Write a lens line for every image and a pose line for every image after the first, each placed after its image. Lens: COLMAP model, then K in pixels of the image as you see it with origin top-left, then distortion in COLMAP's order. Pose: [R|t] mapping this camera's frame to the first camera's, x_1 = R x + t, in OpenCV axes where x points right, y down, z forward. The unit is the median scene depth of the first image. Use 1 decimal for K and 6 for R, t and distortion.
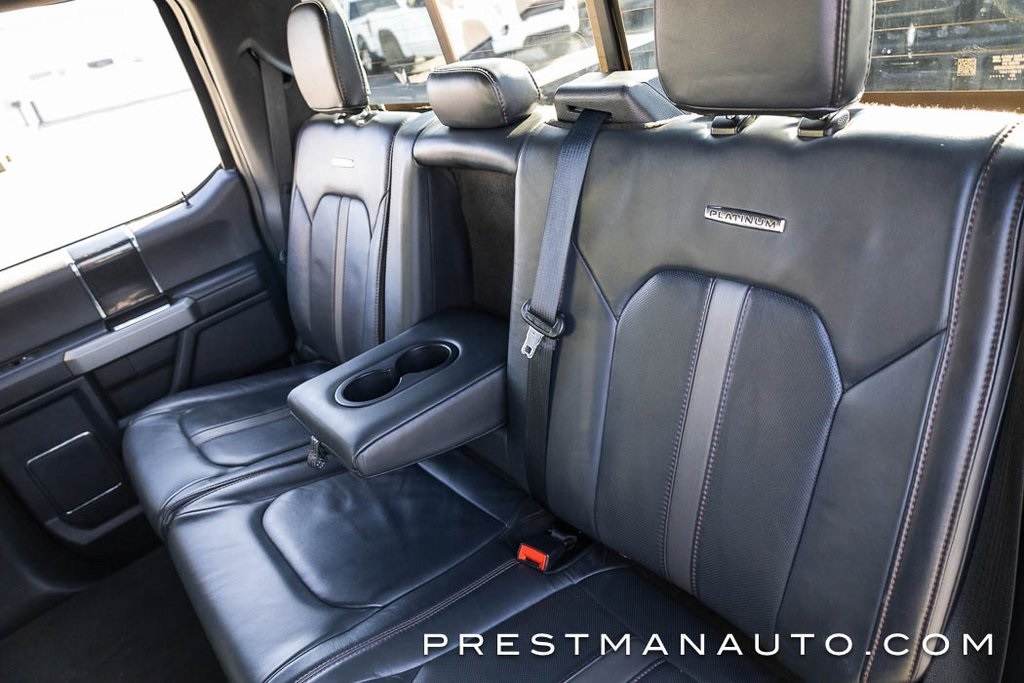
lens RADIAL K [[646.1, 0, 512.0], [0, 646.1, 341.5], [0, 0, 1]] dist [-0.000841, -0.001641]
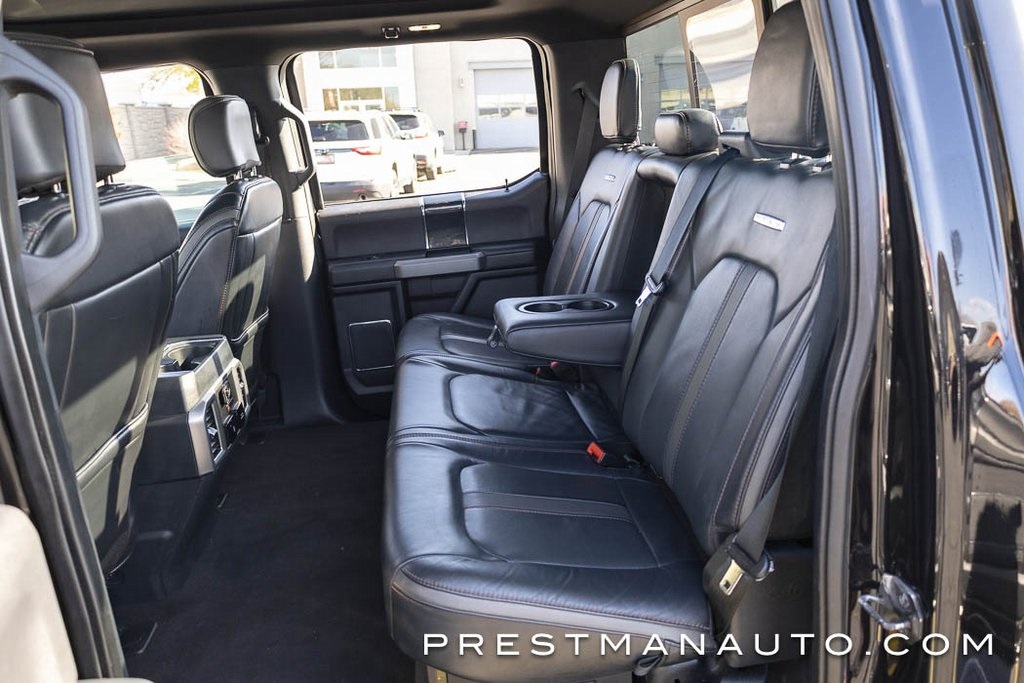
lens RADIAL K [[694.3, 0, 517.9], [0, 694.3, 326.1], [0, 0, 1]] dist [0.050112, -0.000682]
pose [[0.839199, 0.294475, -0.457197, 0.304614], [-0.357611, 0.932191, -0.055992, 0.143921], [0.409707, 0.210487, 0.887601, -0.259726]]
